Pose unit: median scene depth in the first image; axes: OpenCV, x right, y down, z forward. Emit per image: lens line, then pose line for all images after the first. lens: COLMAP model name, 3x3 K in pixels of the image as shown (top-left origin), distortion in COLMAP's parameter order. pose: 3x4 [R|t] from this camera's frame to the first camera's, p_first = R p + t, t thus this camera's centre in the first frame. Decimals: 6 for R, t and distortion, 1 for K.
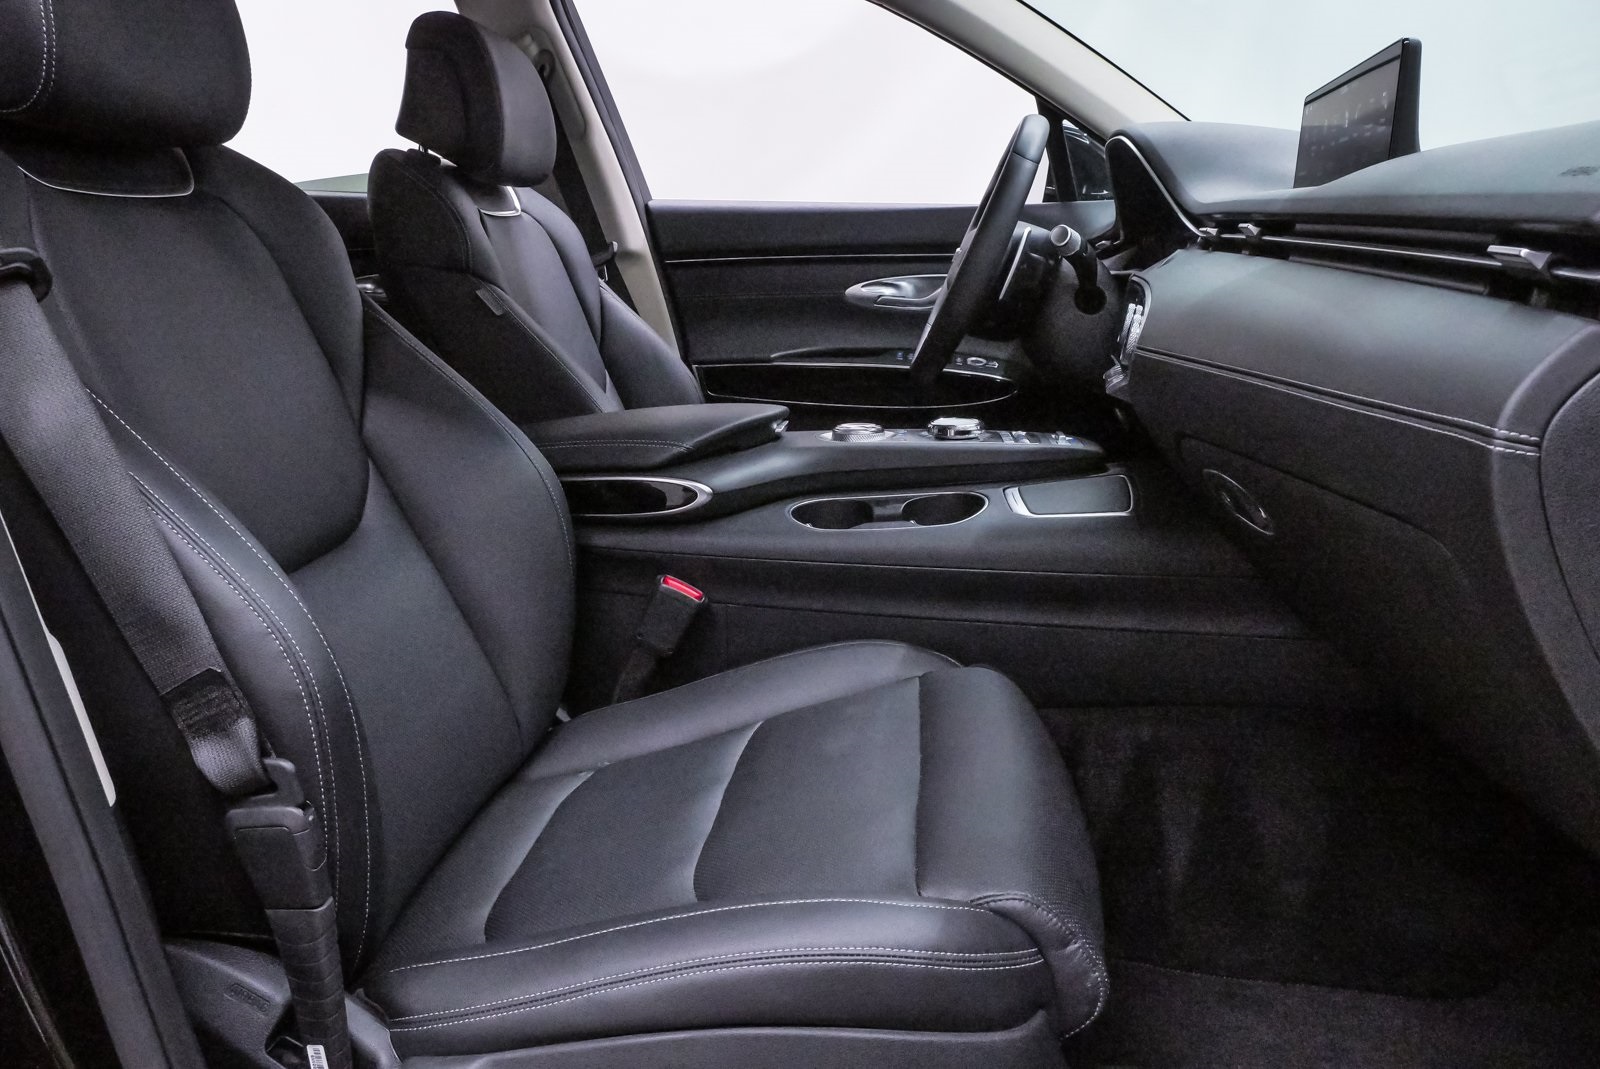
lens RADIAL K [[1159.2, 0, 800.0], [0, 1159.2, 534.5], [0, 0, 1]] dist [-0.038837, 0.005216]
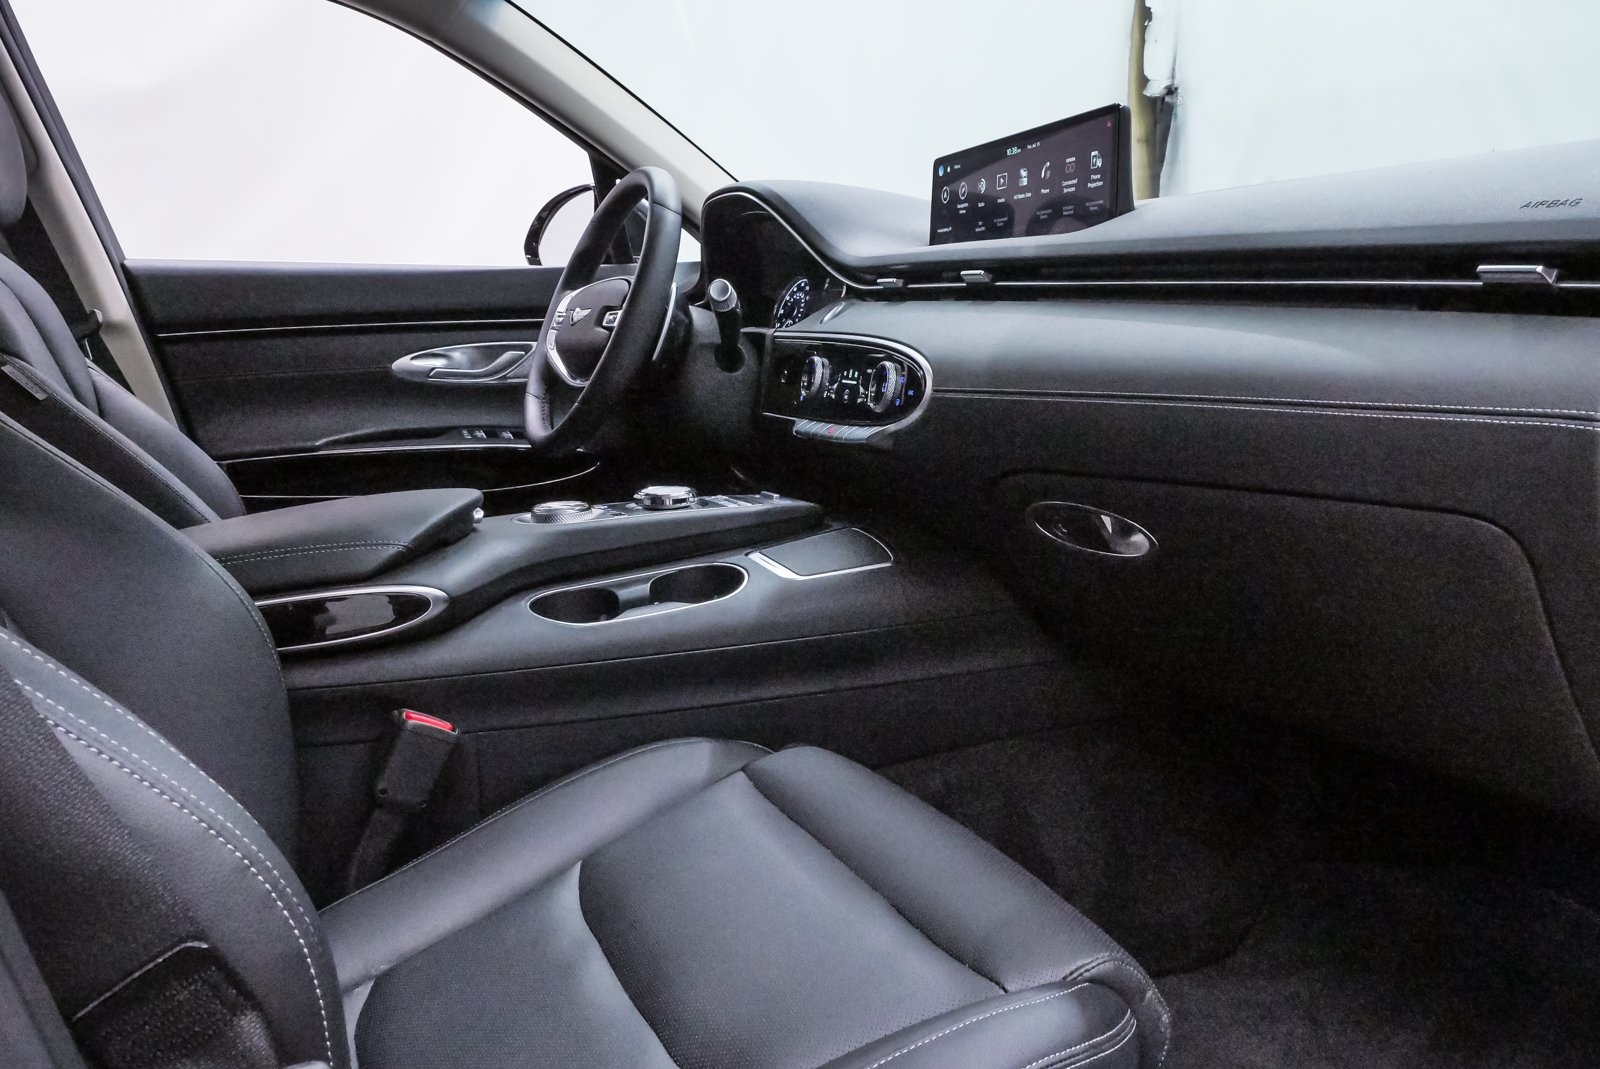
lens RADIAL K [[1193.1, 0, 800.0], [0, 1193.1, 534.5], [0, 0, 1]] dist [-0.041638, 0.005016]
pose [[0.850103, -0.100972, 0.516845, -0.267352], [0.139231, 0.989617, -0.035672, -0.014781], [-0.507877, 0.102285, 0.855335, 0.147827]]
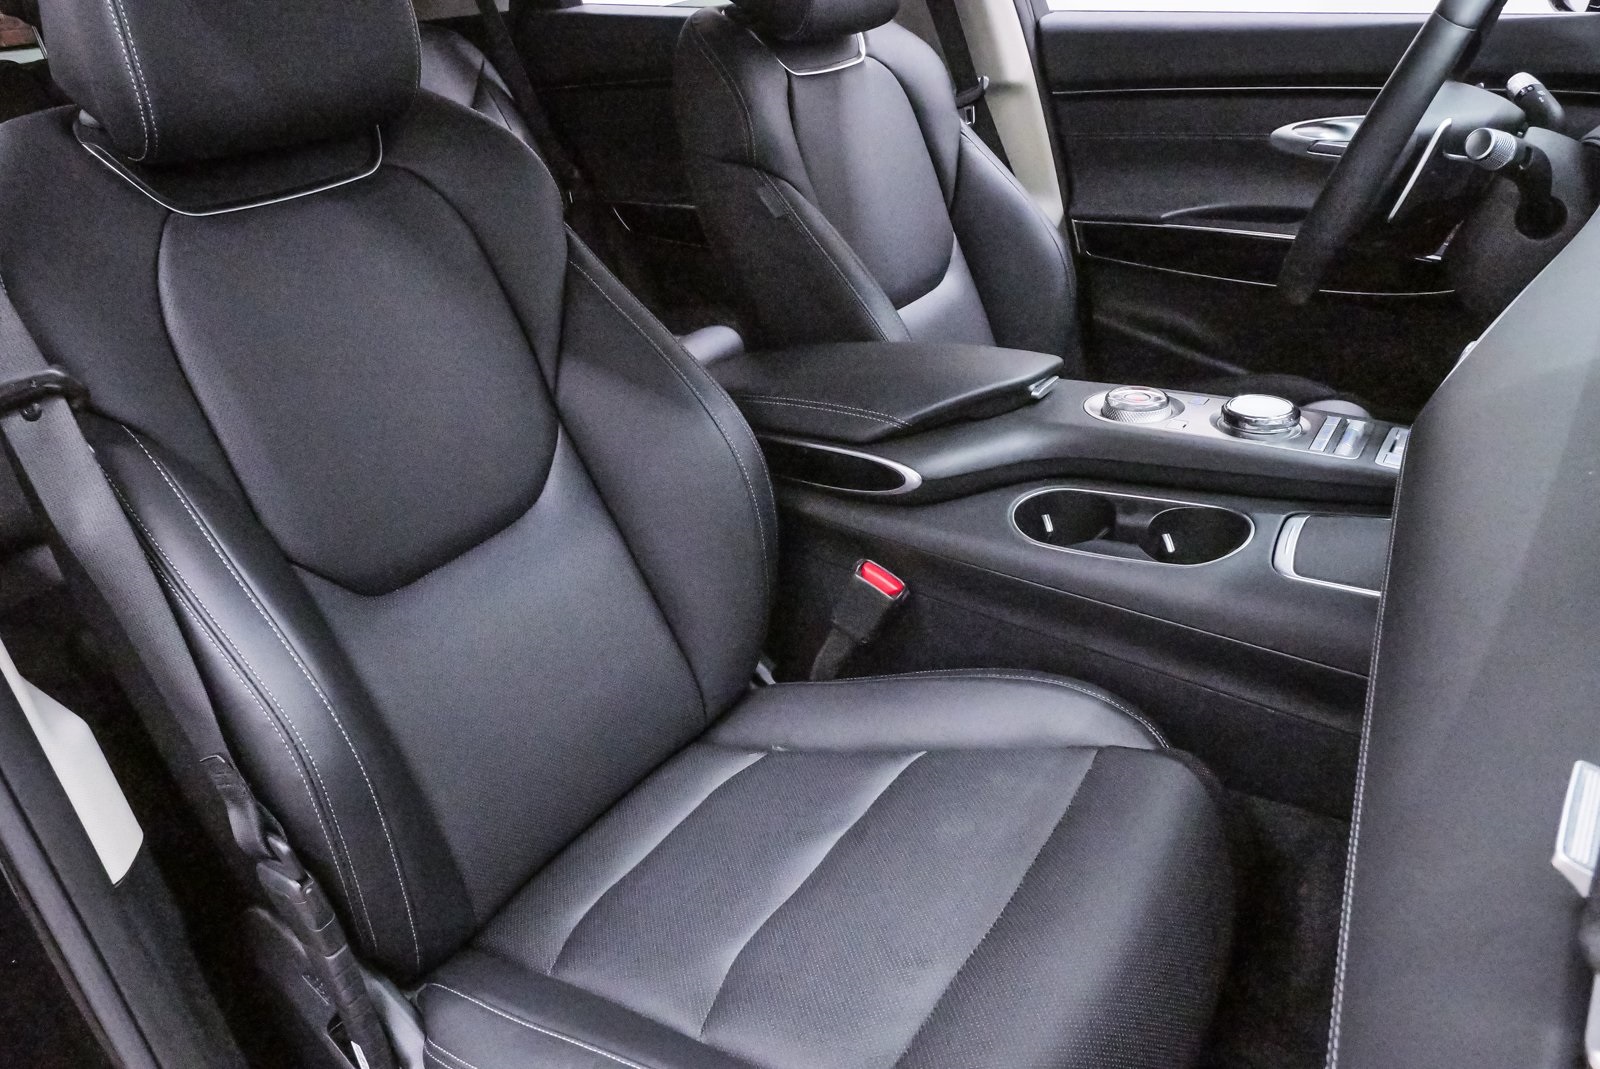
lens RADIAL K [[1159.2, 0, 800.0], [0, 1159.2, 534.5], [0, 0, 1]] dist [-0.038837, 0.005216]
pose [[0.888083, 0.160177, -0.430873, 0.209547], [-0.050536, 0.965666, 0.254825, -0.197322], [0.456897, -0.204531, 0.865686, 0.172576]]
